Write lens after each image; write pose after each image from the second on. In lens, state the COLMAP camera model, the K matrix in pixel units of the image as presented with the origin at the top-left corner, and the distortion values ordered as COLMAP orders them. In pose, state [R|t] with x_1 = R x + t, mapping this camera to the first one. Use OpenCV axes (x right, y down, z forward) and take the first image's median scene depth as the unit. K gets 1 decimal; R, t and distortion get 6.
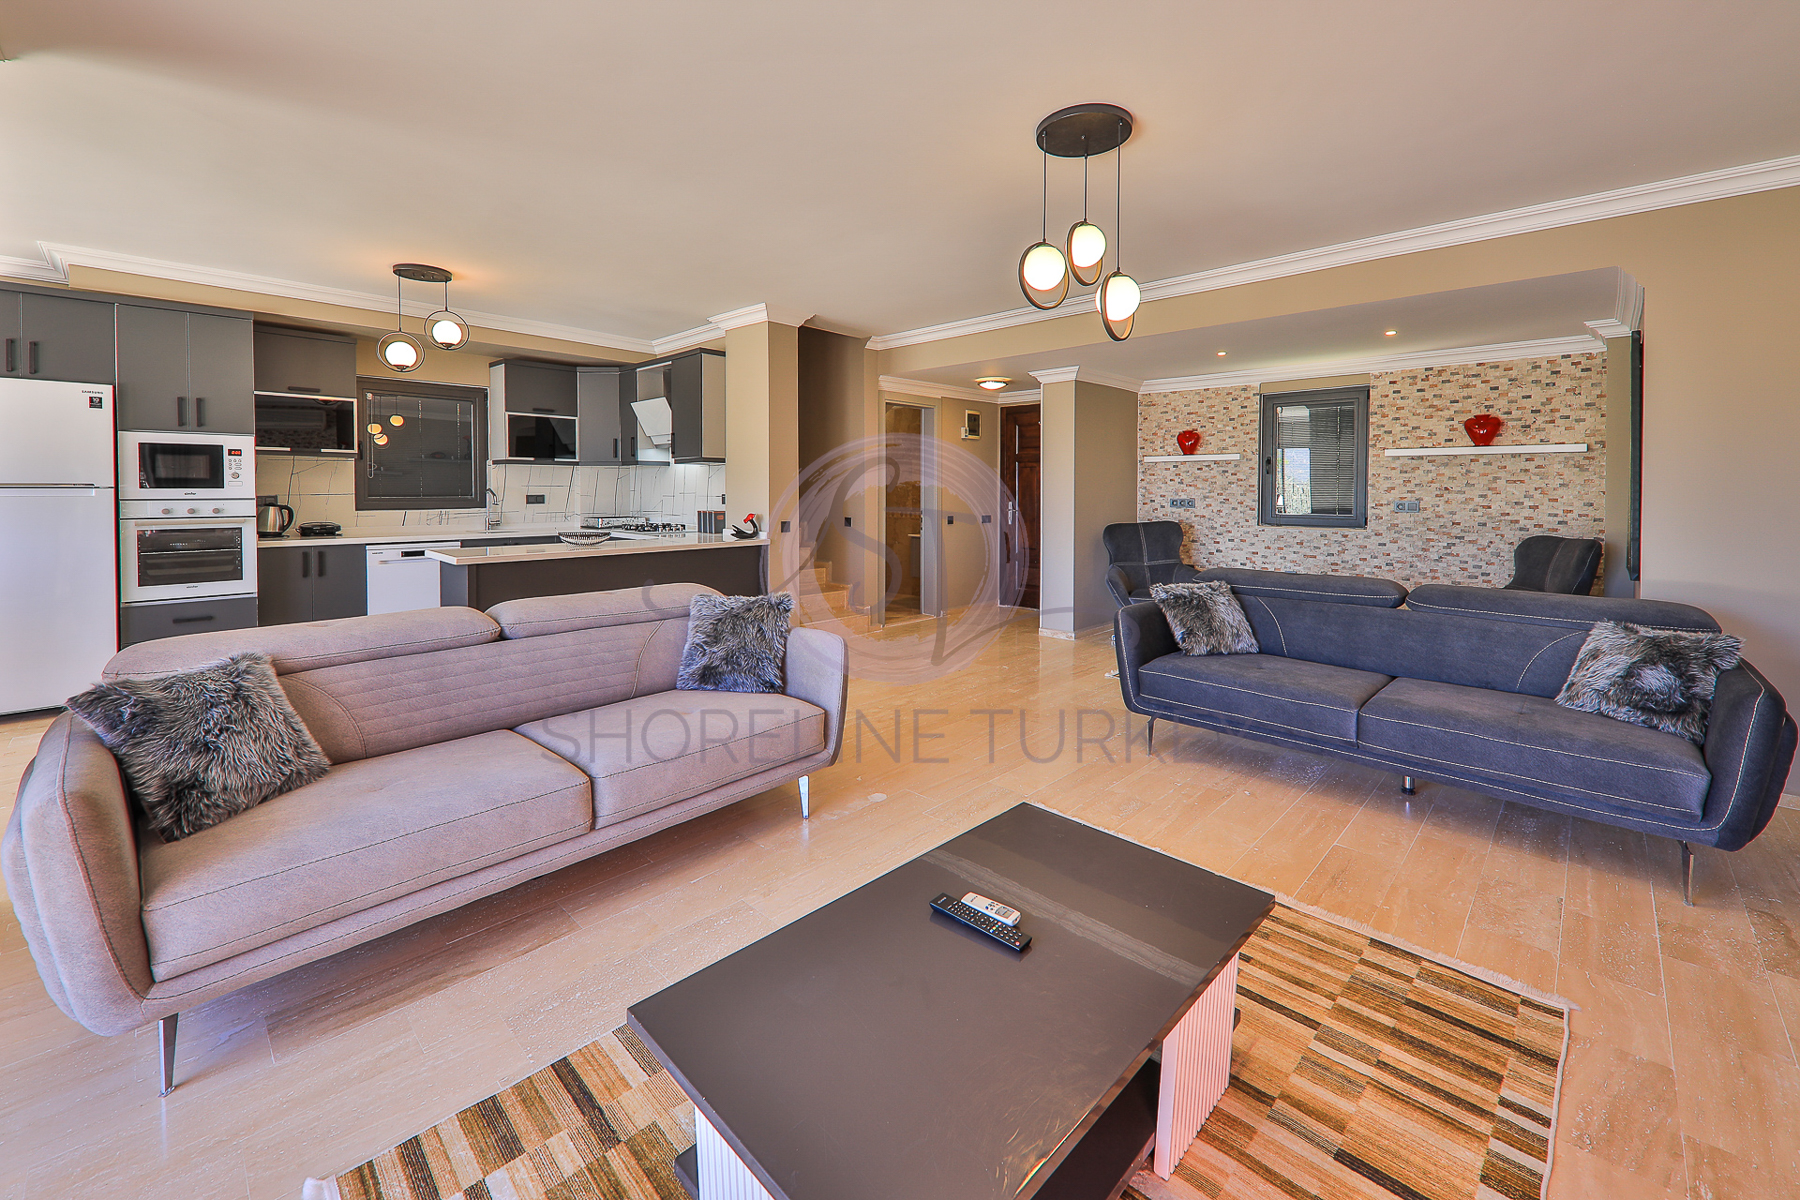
lens RADIAL K [[701.3, 0, 887.6], [0, 701.3, 496.5], [0, 0, 1]] dist [0.001403, -0.000393]
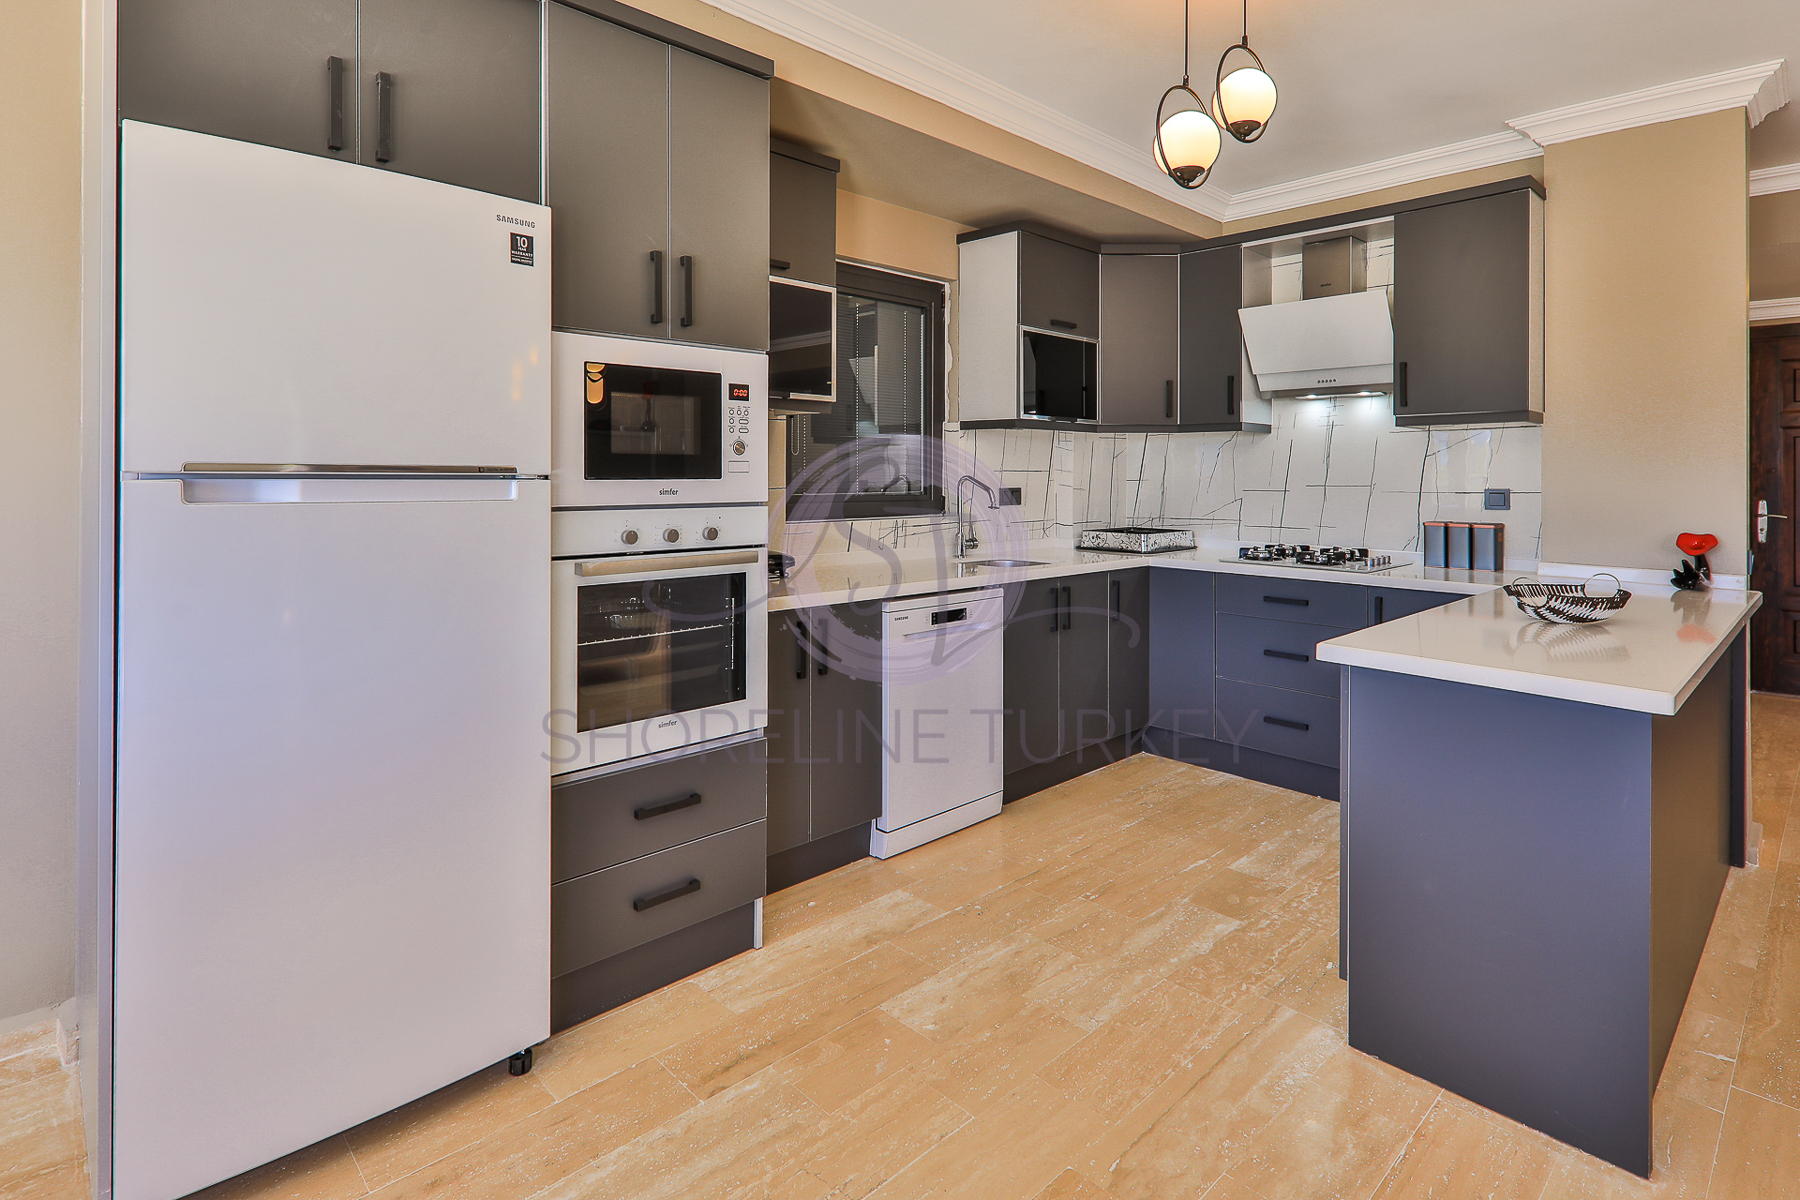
lens RADIAL K [[890.4, 0, 905.9], [0, 890.4, 476.8], [0, 0, 1]] dist [0.007542, -0.000940]
pose [[0.998640, 0.001622, -0.052113, -0.697882], [-0.001987, 0.999974, -0.006955, -0.008083], [0.052101, 0.007049, 0.998617, 0.418586]]
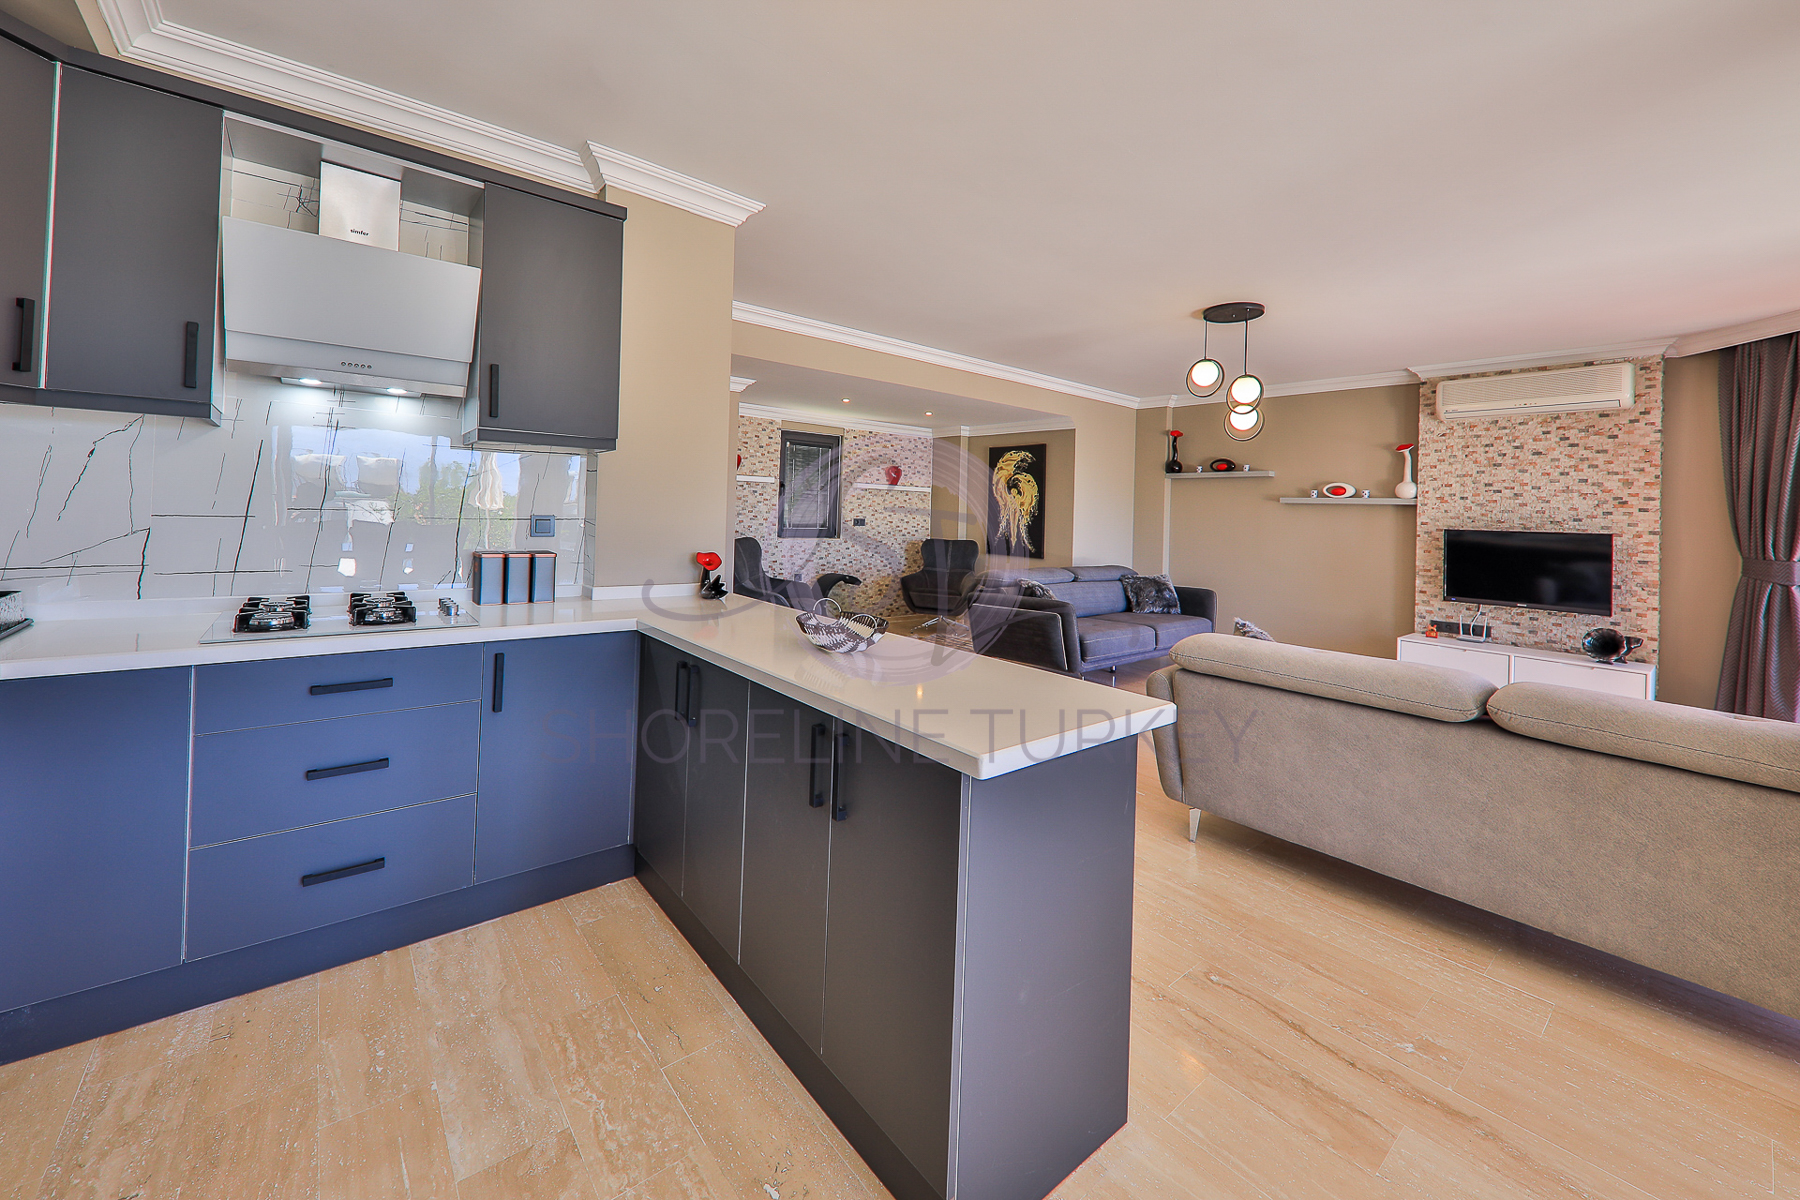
lens RADIAL K [[695.7, 0, 854.2], [0, 695.7, 503.7], [0, 0, 1]] dist [-0.001178, -0.000429]
pose [[0.152068, 0.010372, 0.988316, -0.756884], [-0.021787, 0.999737, -0.007139, -0.014499], [-0.988130, -0.020447, 0.152254, 0.830844]]
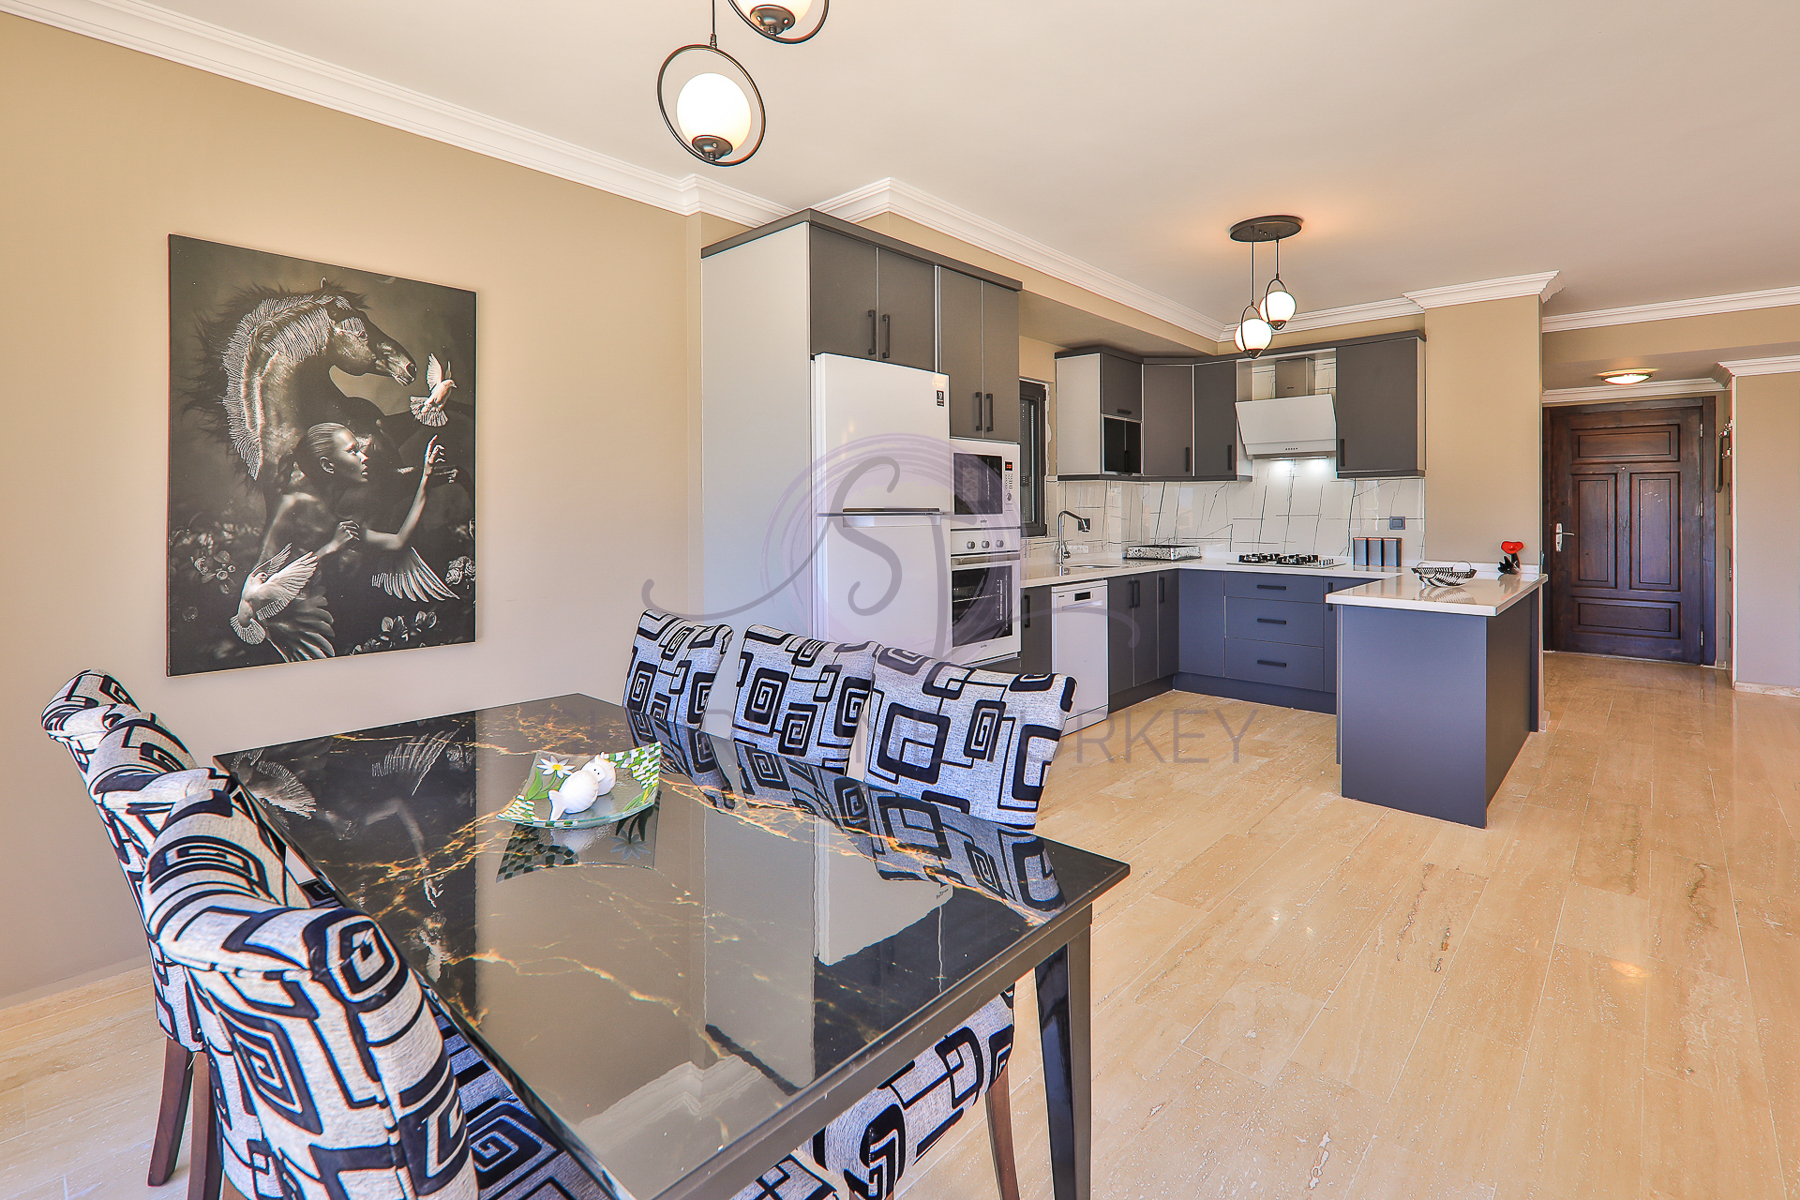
lens RADIAL K [[786.9, 0, 909.2], [0, 786.9, 516.8], [0, 0, 1]] dist [0.003783, 0.000585]
pose [[0.999948, -0.005793, 0.008382, -0.905726], [0.005787, 0.999983, 0.000701, -0.008435], [-0.008386, -0.000652, 0.999965, 0.137712]]
